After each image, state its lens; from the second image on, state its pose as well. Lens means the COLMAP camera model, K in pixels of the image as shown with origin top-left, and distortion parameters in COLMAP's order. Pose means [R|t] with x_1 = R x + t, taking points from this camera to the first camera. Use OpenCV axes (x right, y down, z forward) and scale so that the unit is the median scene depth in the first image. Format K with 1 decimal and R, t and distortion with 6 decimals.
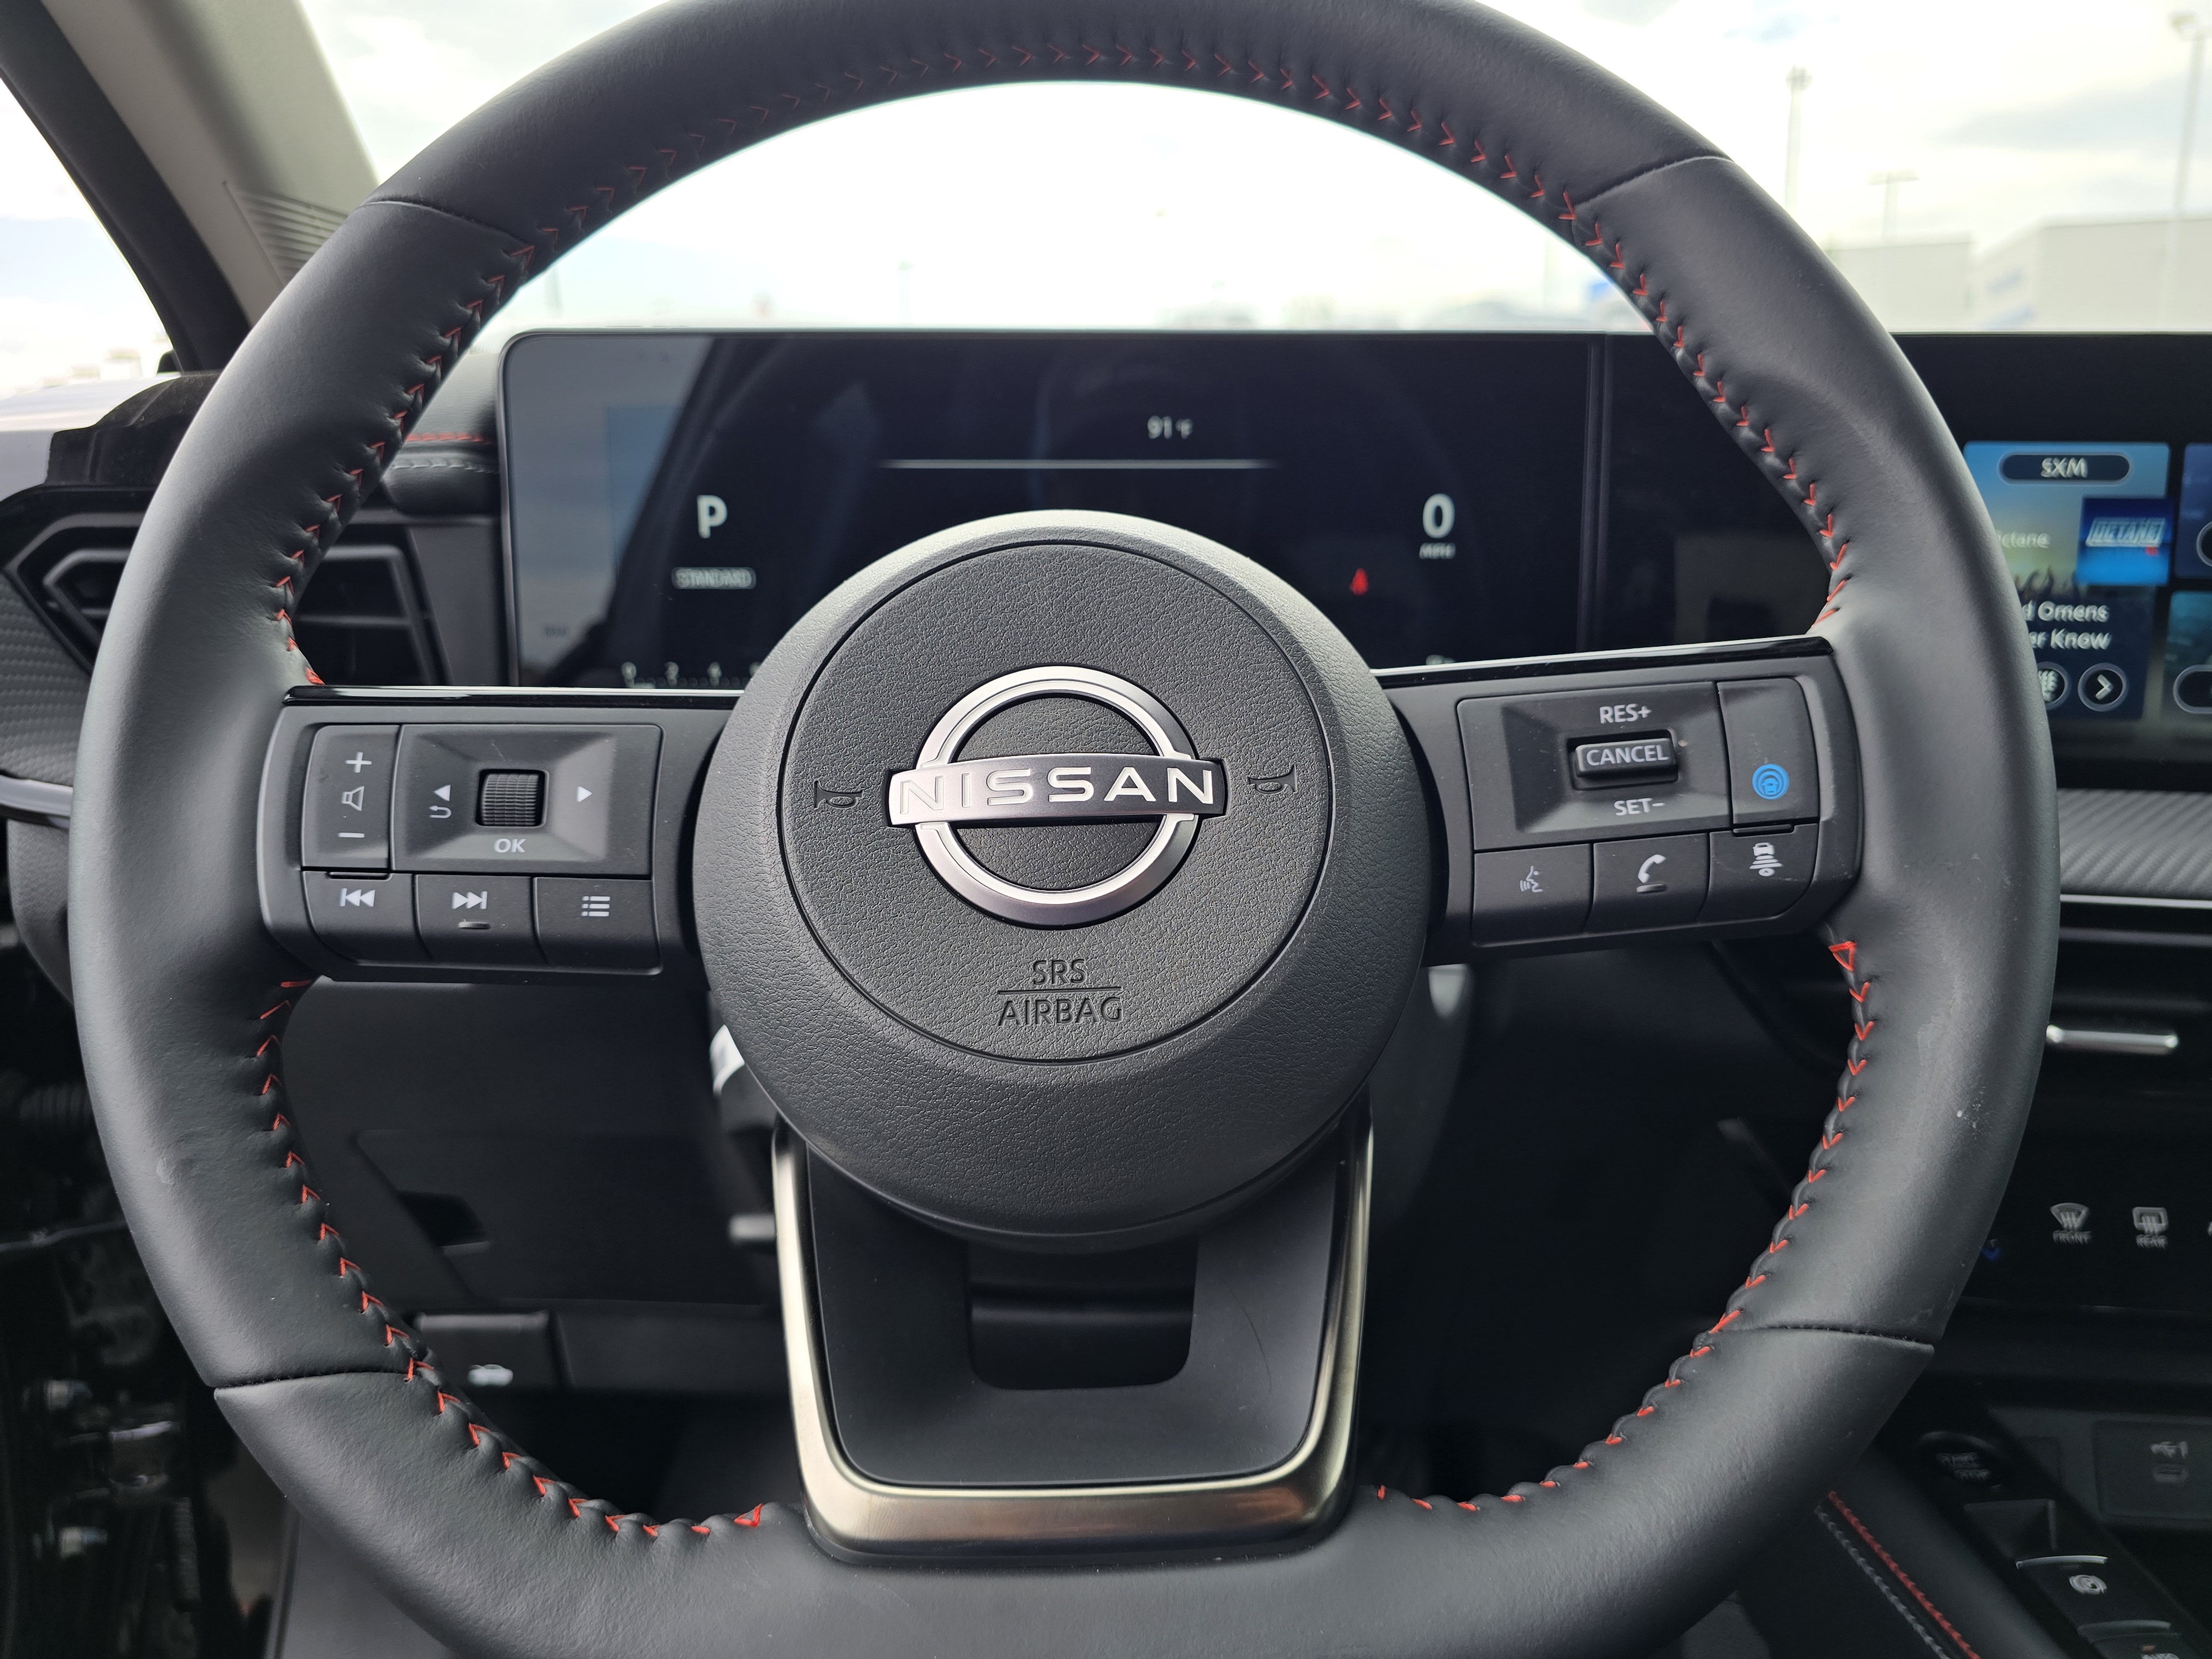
lens RADIAL K [[1506.1, 0, 1147.5], [0, 1506.1, 781.4], [0, 0, 1]] dist [0.054320, -0.057165]
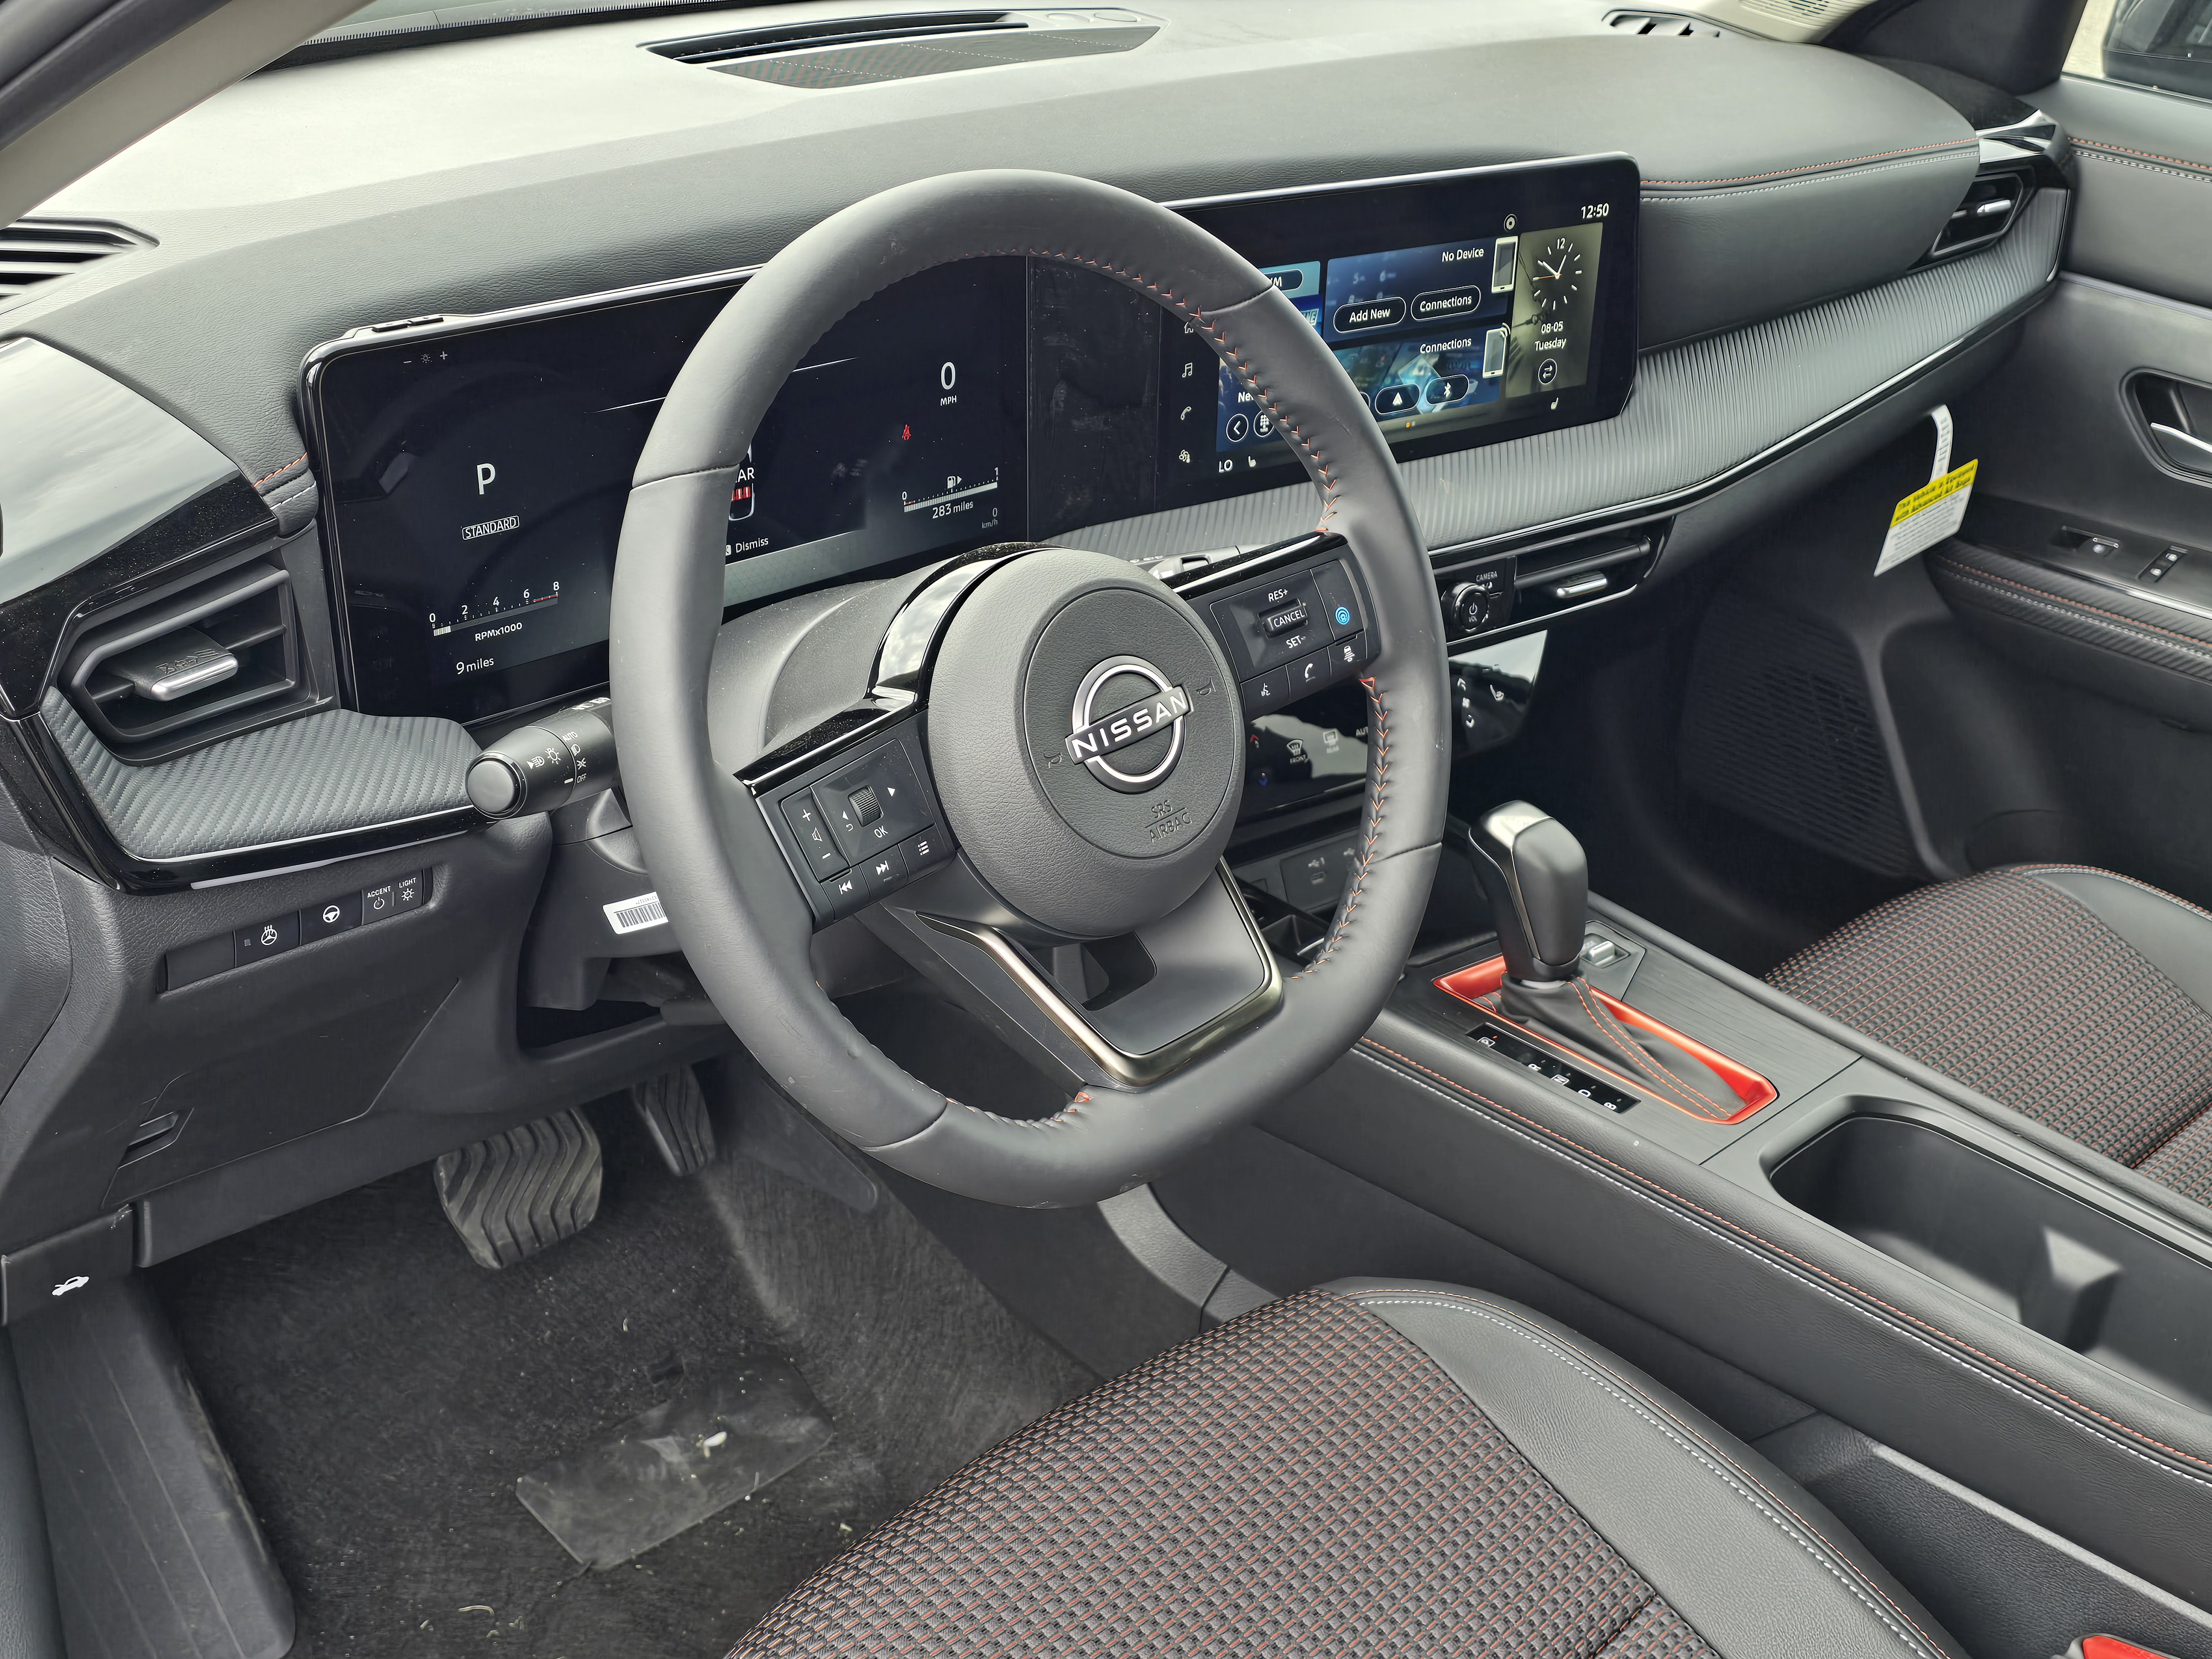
lens RADIAL K [[2503.3, 0, 1125.4], [0, 2503.3, 819.2], [0, 0, 1]] dist [0.084445, 0.000000]
pose [[0.726423, -0.279441, 0.627871, -2.161342], [0.077307, 0.941029, 0.329374, -0.943688], [-0.682886, -0.190726, 0.705188, -1.363673]]
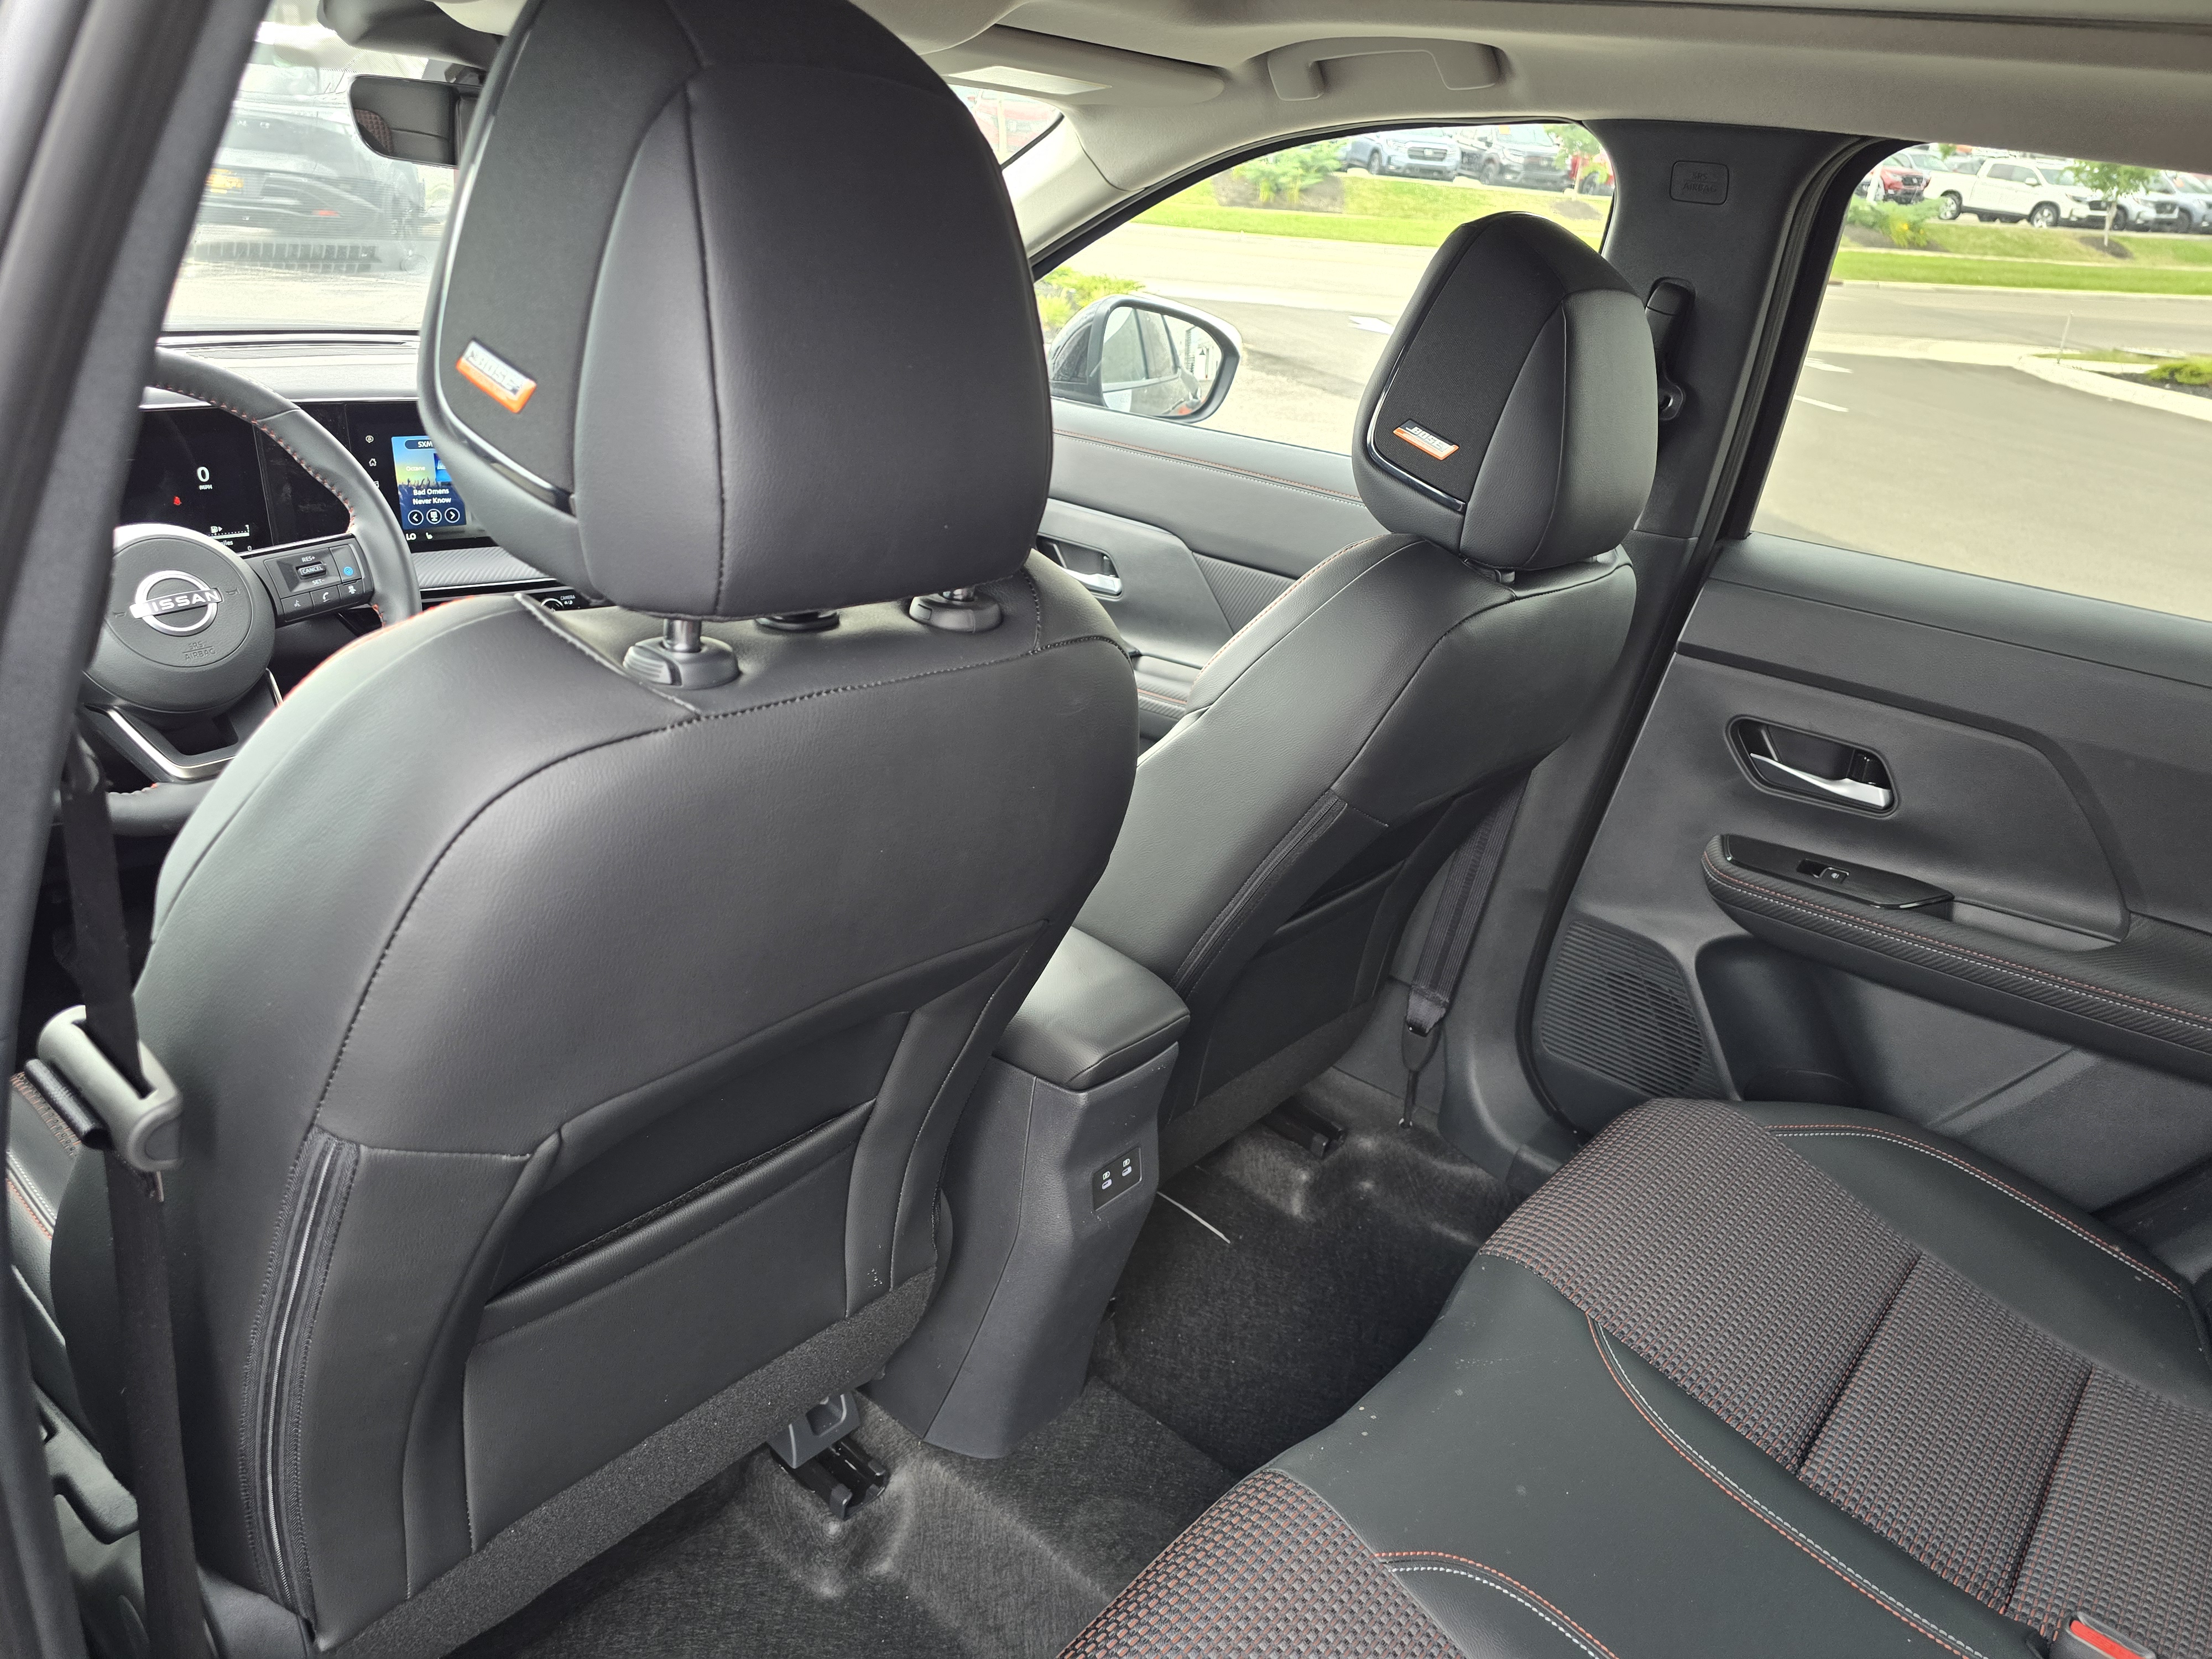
lens RADIAL K [[1506.1, 0, 1097.9], [0, 1506.1, 828.9], [0, 0, 1]] dist [0.054320, -0.057165]
pose [[0.670658, -0.249926, 0.698394, -1.420738], [0.084012, 0.961063, 0.263248, -0.268035], [-0.736994, -0.117876, 0.665542, -3.678916]]
